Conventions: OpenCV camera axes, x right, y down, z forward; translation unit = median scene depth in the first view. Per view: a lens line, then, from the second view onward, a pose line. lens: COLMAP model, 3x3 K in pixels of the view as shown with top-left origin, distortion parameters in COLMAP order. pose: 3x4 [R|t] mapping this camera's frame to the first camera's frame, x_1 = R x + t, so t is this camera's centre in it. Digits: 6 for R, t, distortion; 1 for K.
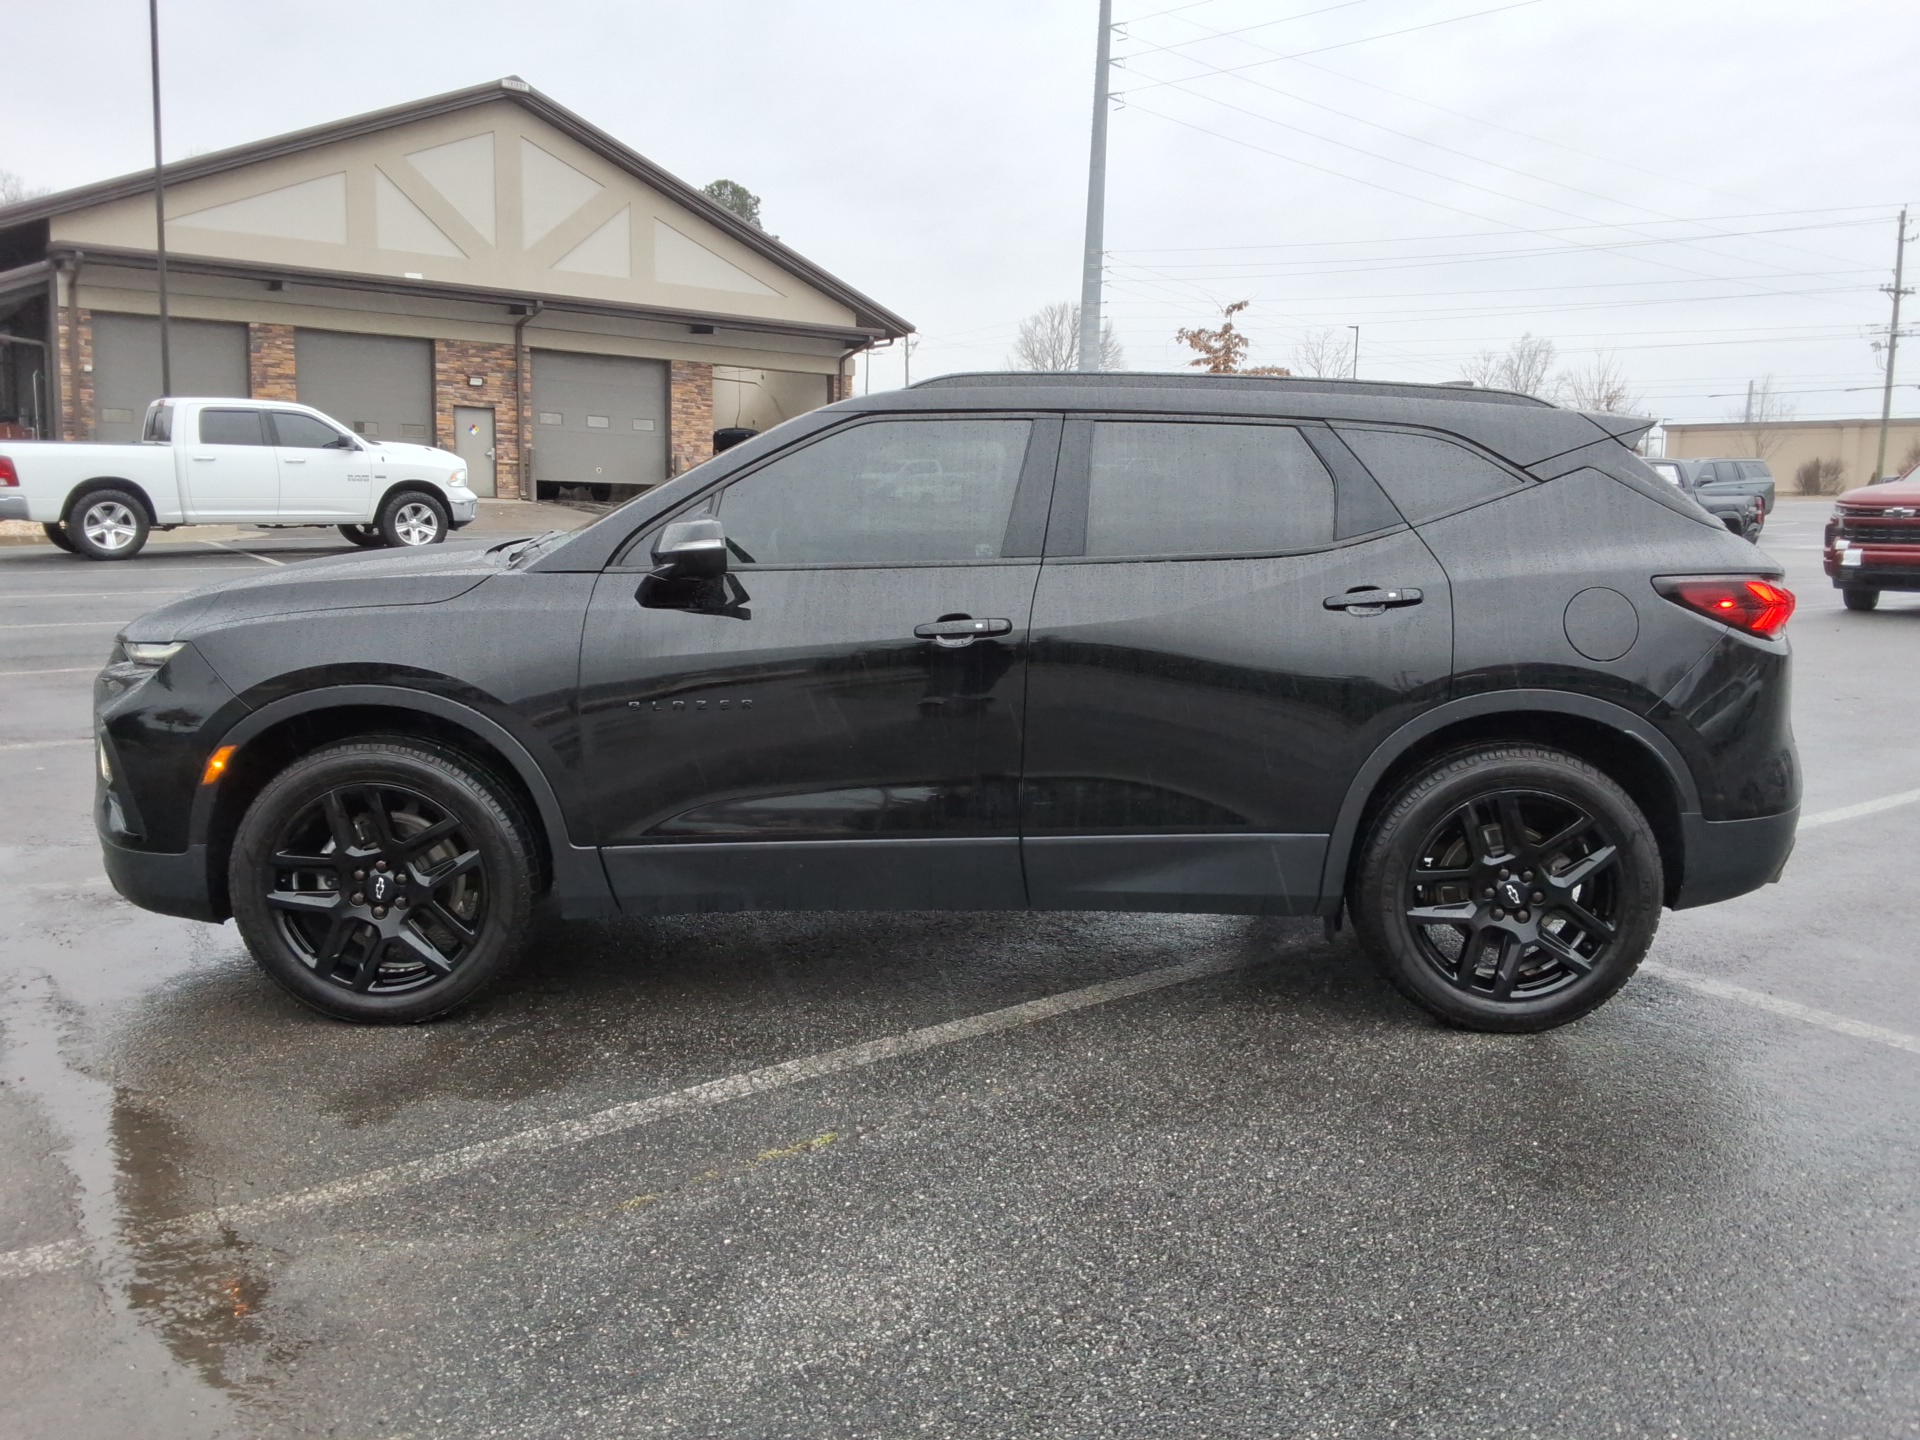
lens RADIAL K [[1534.4, 0, 981.3], [0, 1534.4, 710.1], [0, 0, 1]] dist [0.109332, -0.158543]
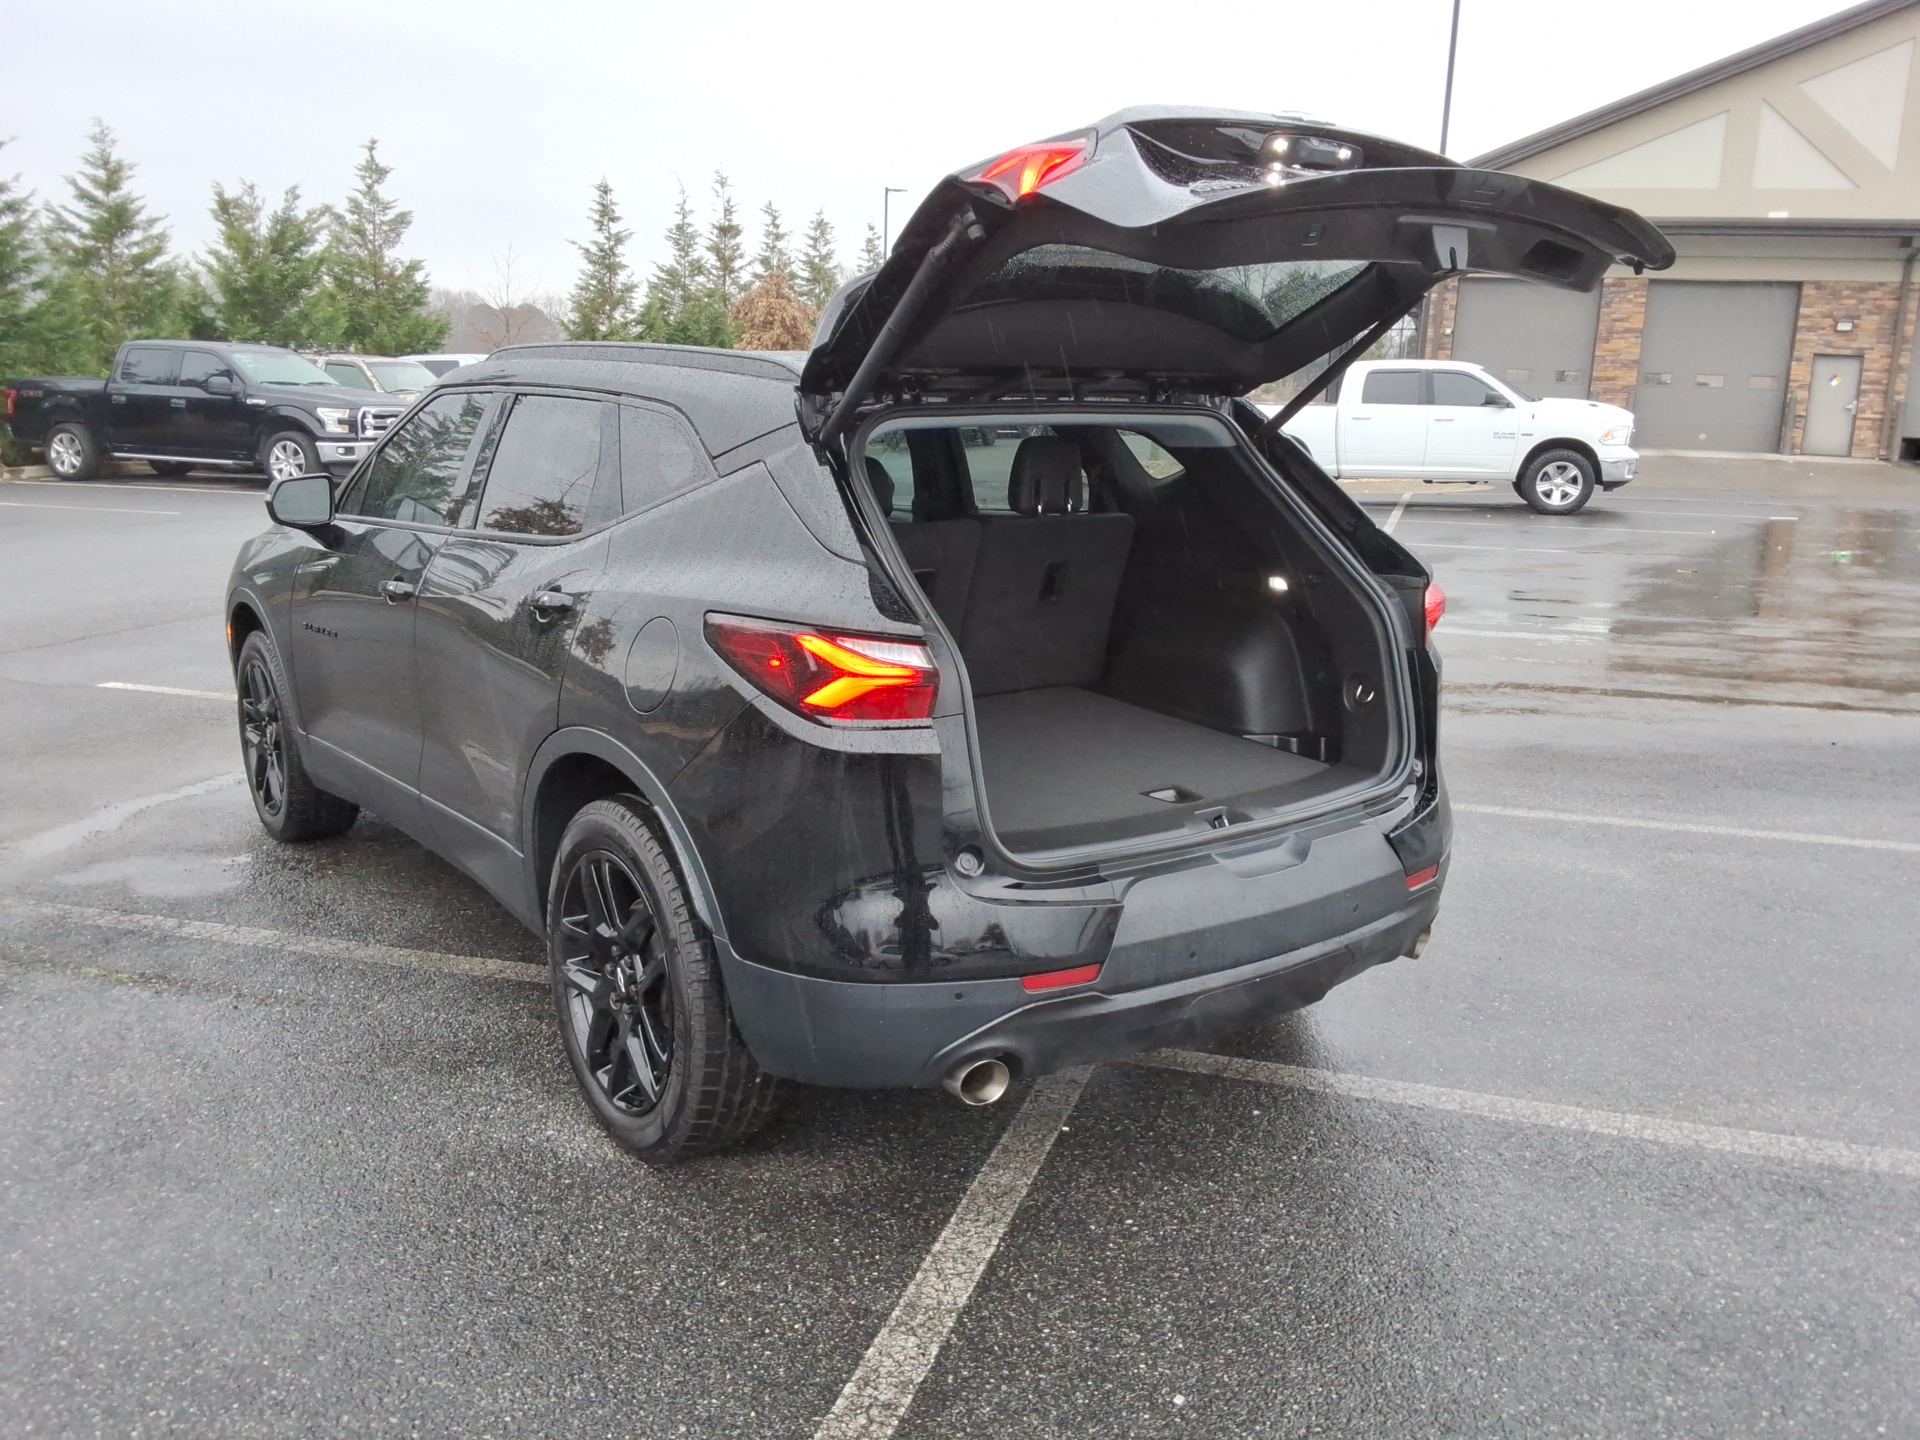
lens RADIAL K [[1534.4, 0, 981.3], [0, 1534.4, 710.1], [0, 0, 1]] dist [0.109332, -0.158543]
pose [[0.605447, 0.155721, -0.780503, 0.111754], [-0.132398, 0.986714, 0.094160, -0.012861], [0.784796, 0.046328, 0.618020, 0.066539]]
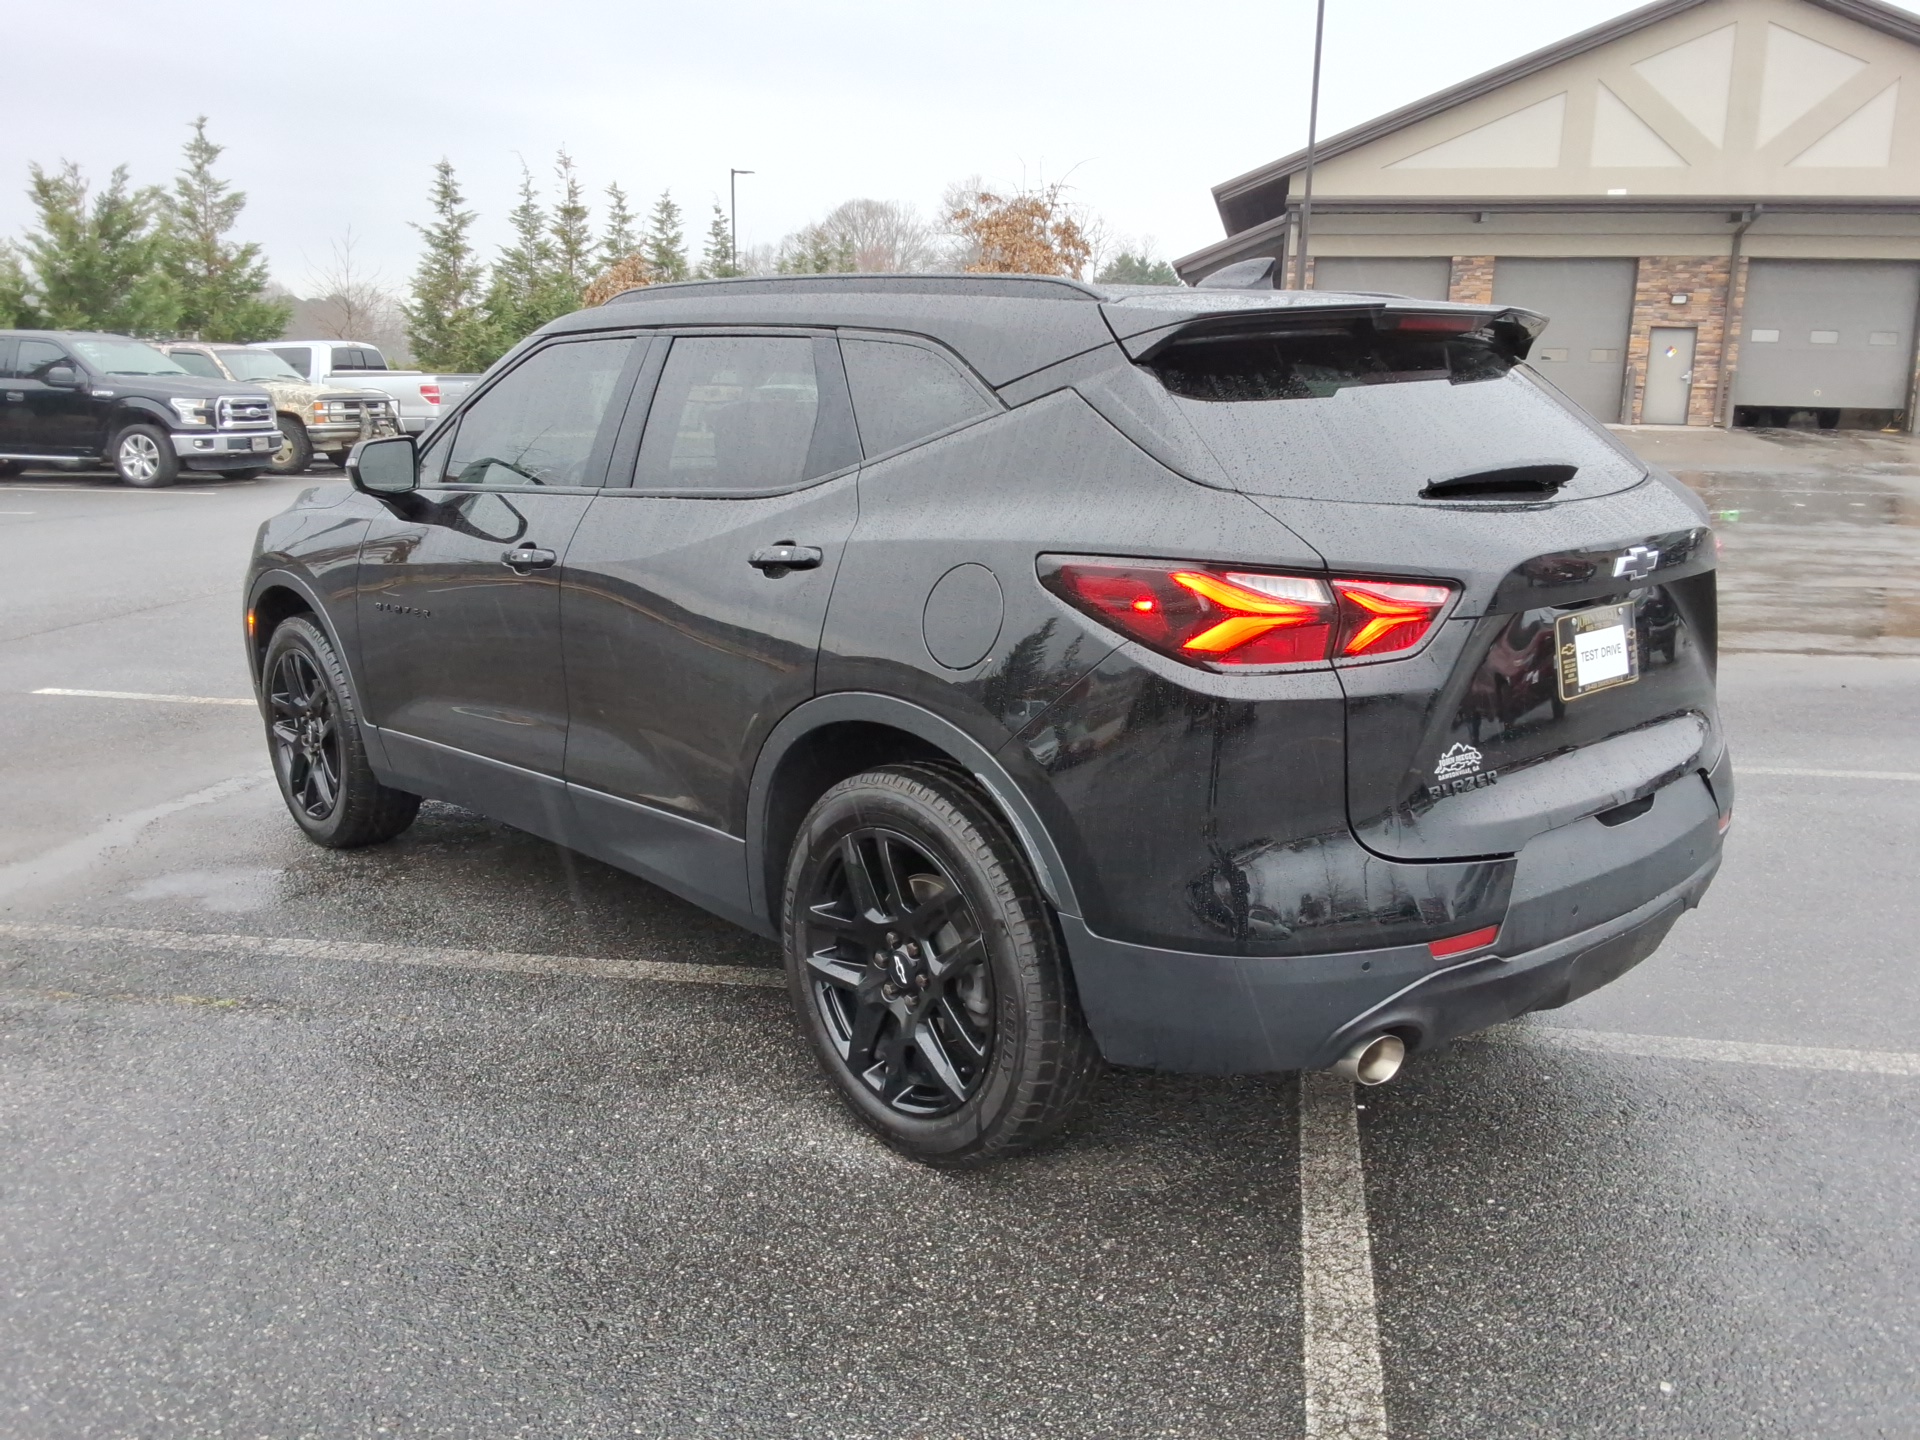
lens RADIAL K [[1534.4, 0, 981.3], [0, 1534.4, 710.1], [0, 0, 1]] dist [0.109332, -0.158543]
pose [[0.686331, 0.137462, -0.714181, 0.091465], [-0.105161, 0.990413, 0.089569, -0.007715], [0.719647, 0.013630, 0.694207, 0.053724]]
